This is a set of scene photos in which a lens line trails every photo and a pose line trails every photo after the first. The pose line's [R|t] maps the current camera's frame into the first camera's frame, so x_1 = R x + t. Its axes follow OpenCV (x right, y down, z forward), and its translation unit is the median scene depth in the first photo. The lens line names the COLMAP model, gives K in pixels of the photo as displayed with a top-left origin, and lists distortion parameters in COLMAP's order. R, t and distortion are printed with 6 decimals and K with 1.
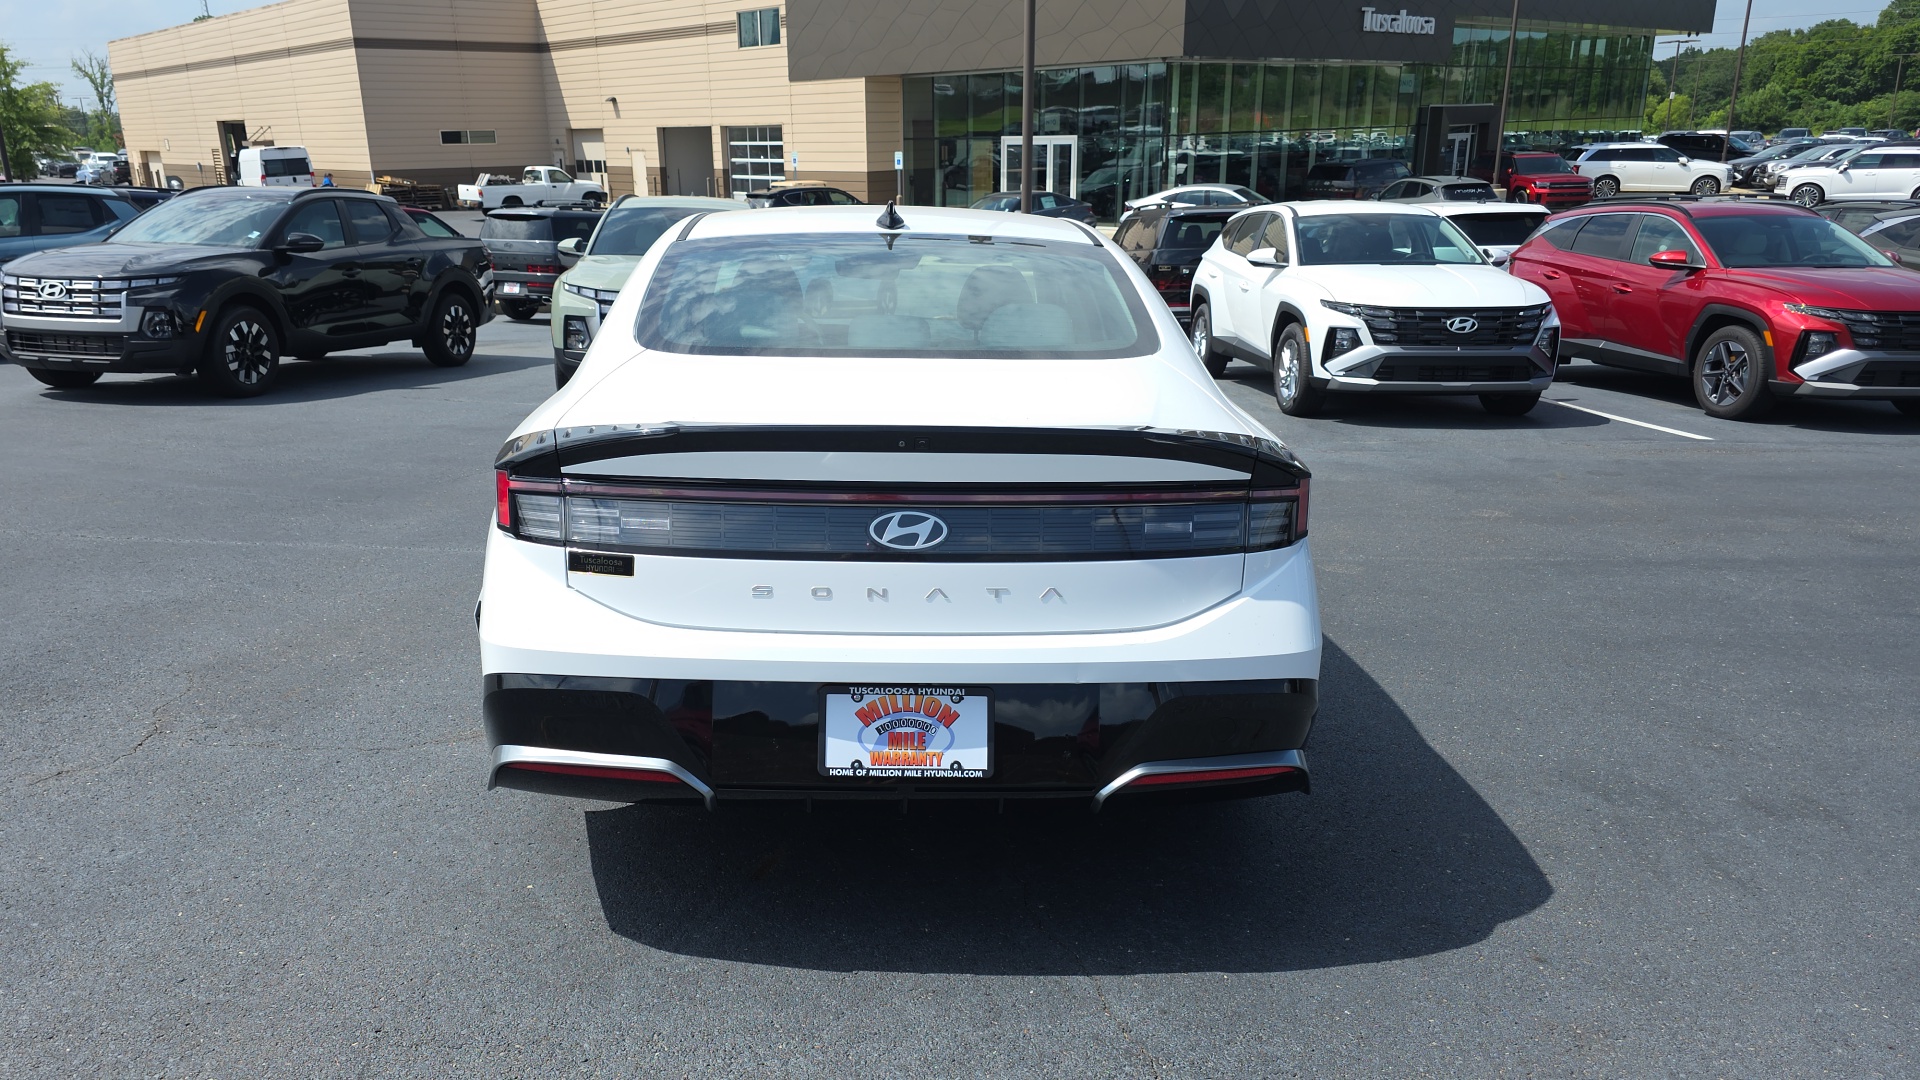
lens RADIAL K [[1371.4, 0, 896.8], [0, 1371.4, 543.6], [0, 0, 1]] dist [0.061391, -0.061252]
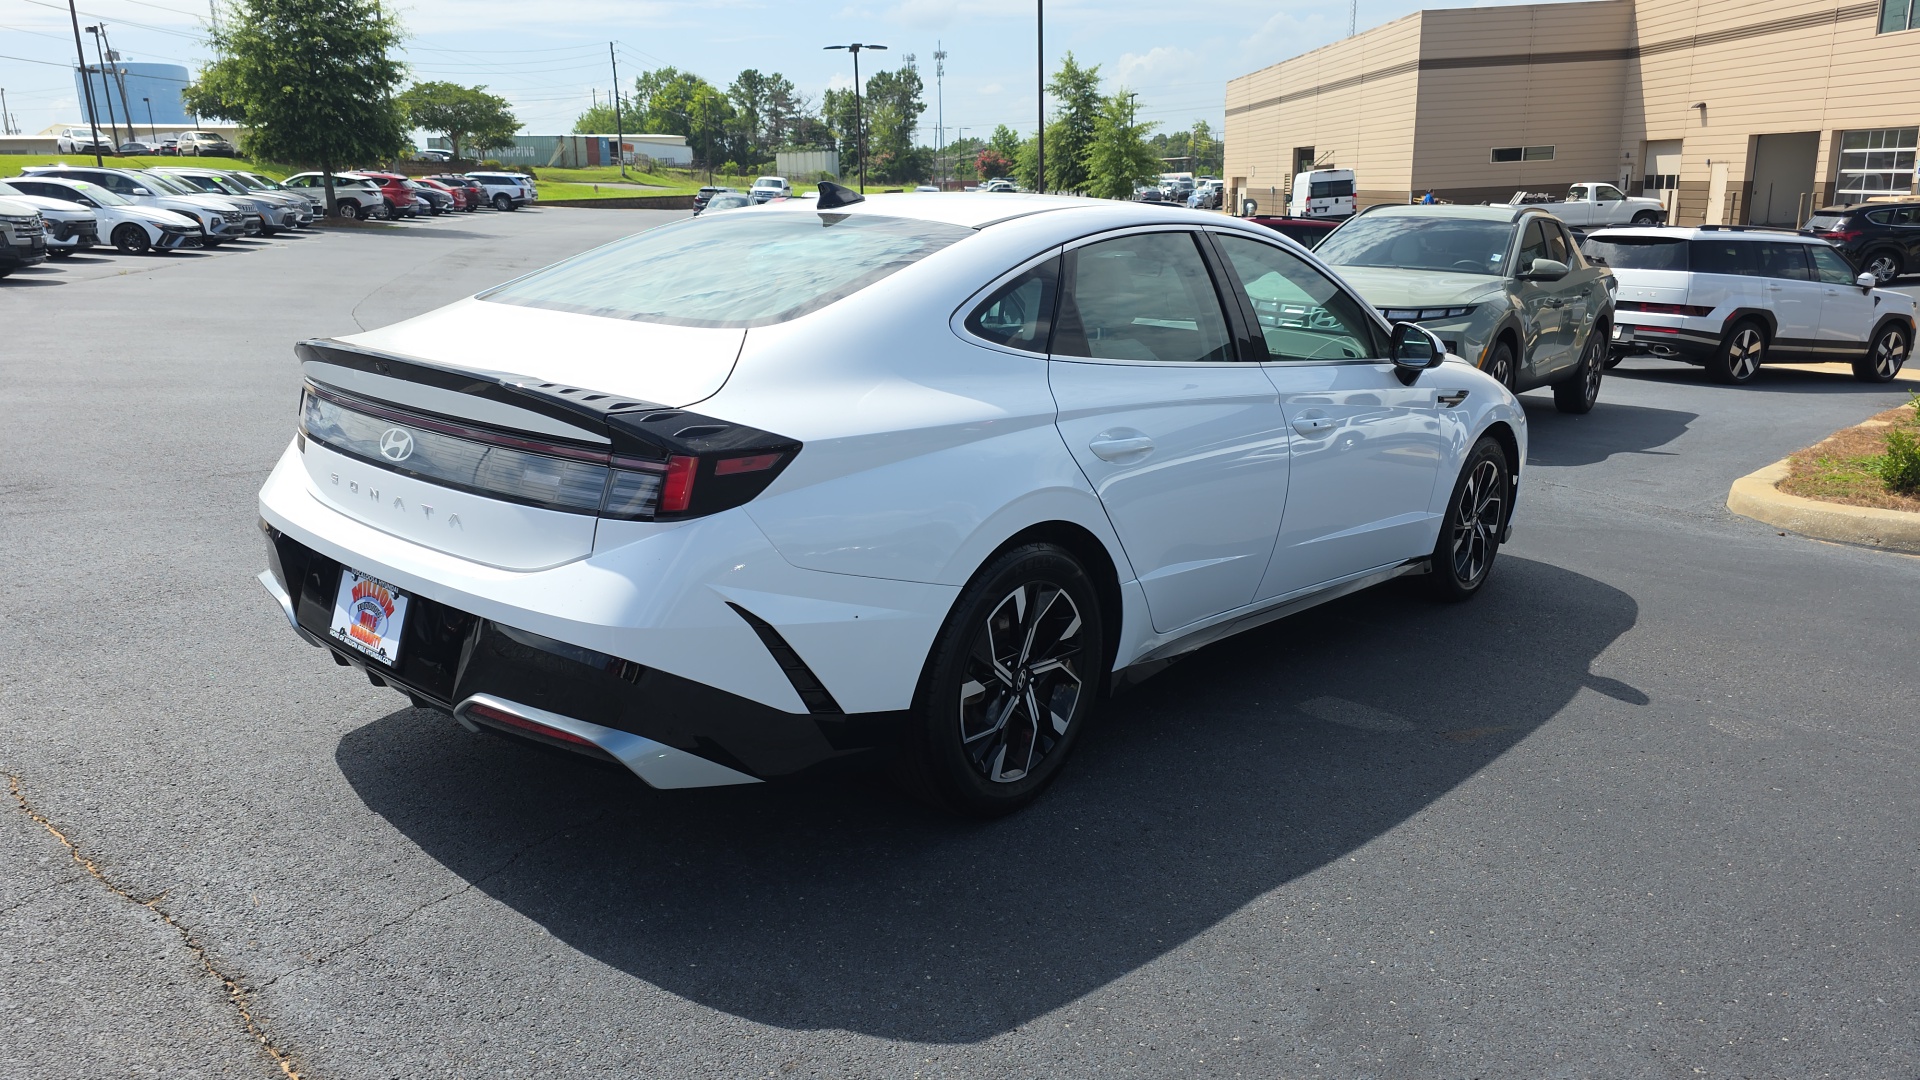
lens RADIAL K [[1371.4, 0, 896.8], [0, 1371.4, 543.6], [0, 0, 1]] dist [0.061391, -0.061252]
pose [[0.687929, 0.173473, -0.704741, 0.115556], [-0.186397, 0.980675, 0.059444, -0.007701], [0.701434, 0.090469, 0.706970, 0.048346]]
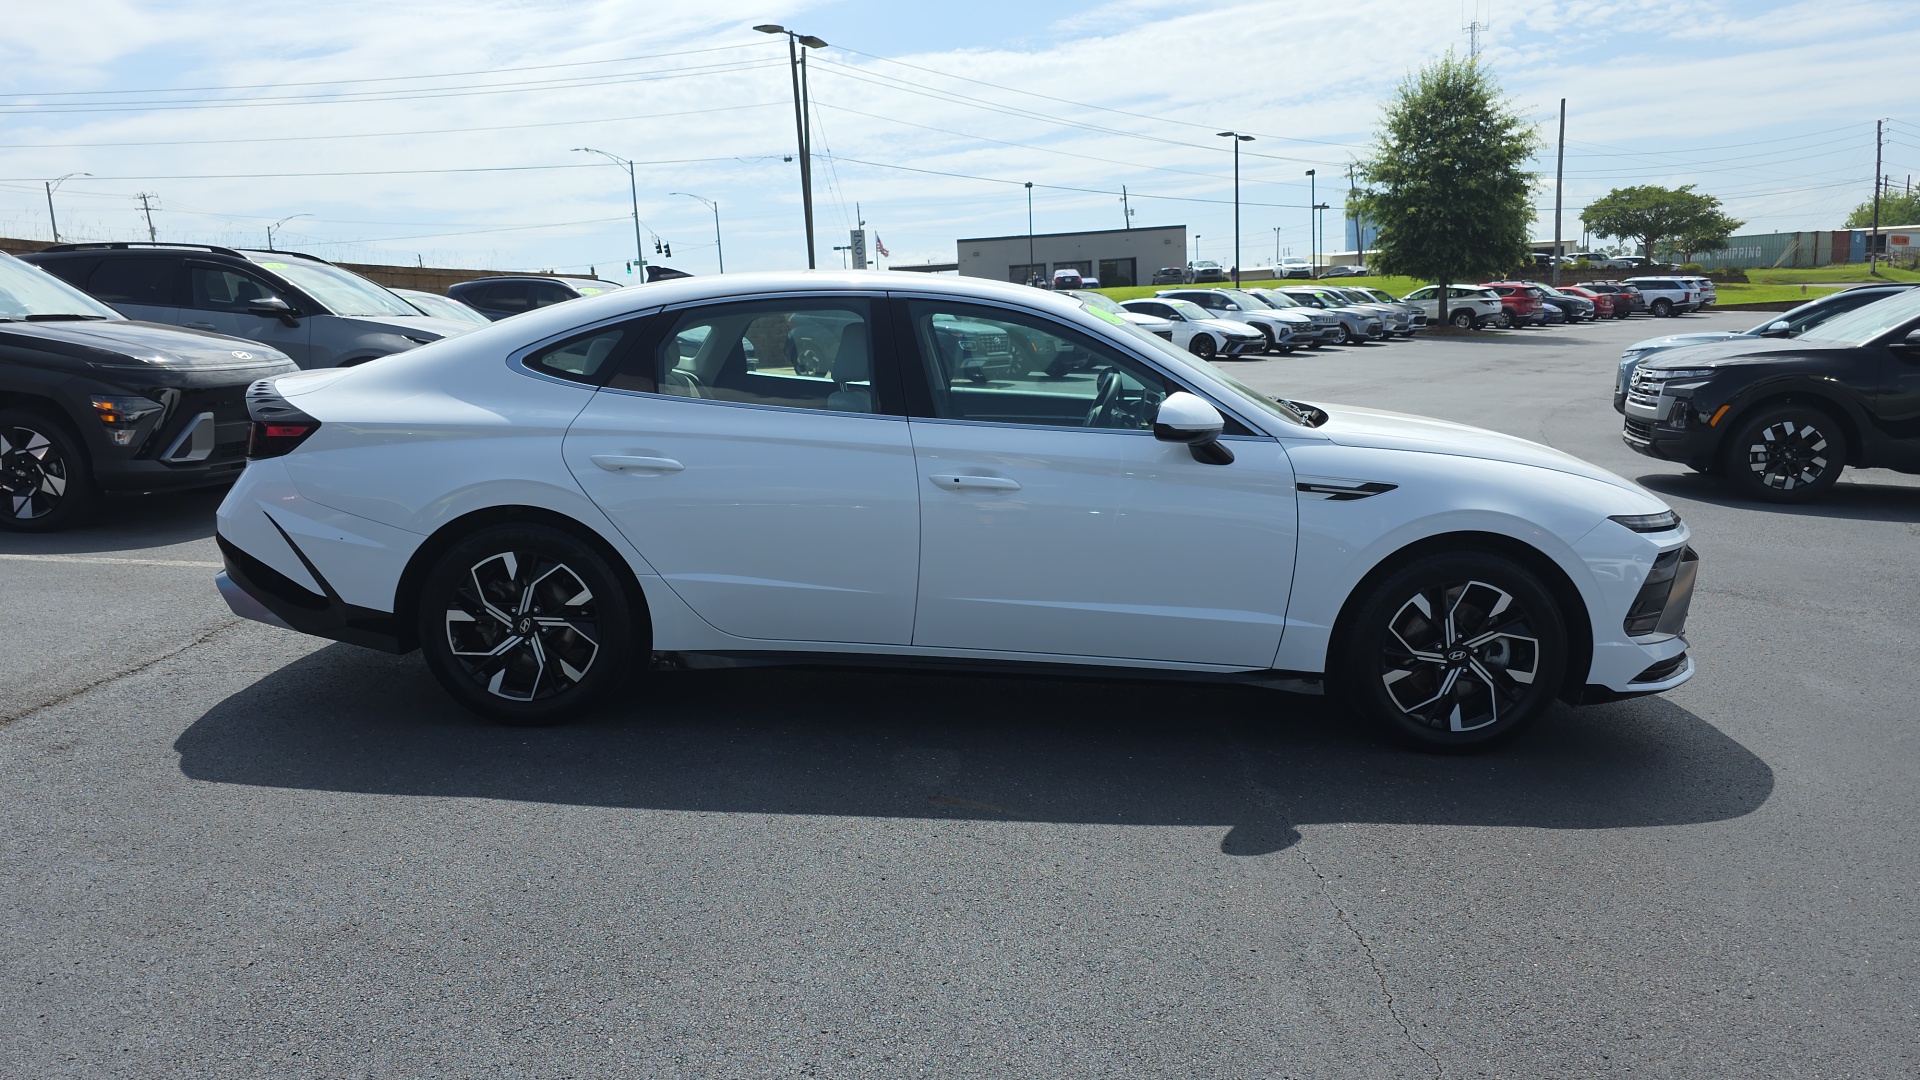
lens RADIAL K [[1371.4, 0, 896.8], [0, 1371.4, 543.6], [0, 0, 1]] dist [0.061391, -0.061252]
pose [[-0.130536, 0.153176, -0.979539, 0.196206], [-0.239816, 0.953776, 0.181105, -0.041744], [0.962002, 0.258550, -0.087769, 0.205125]]
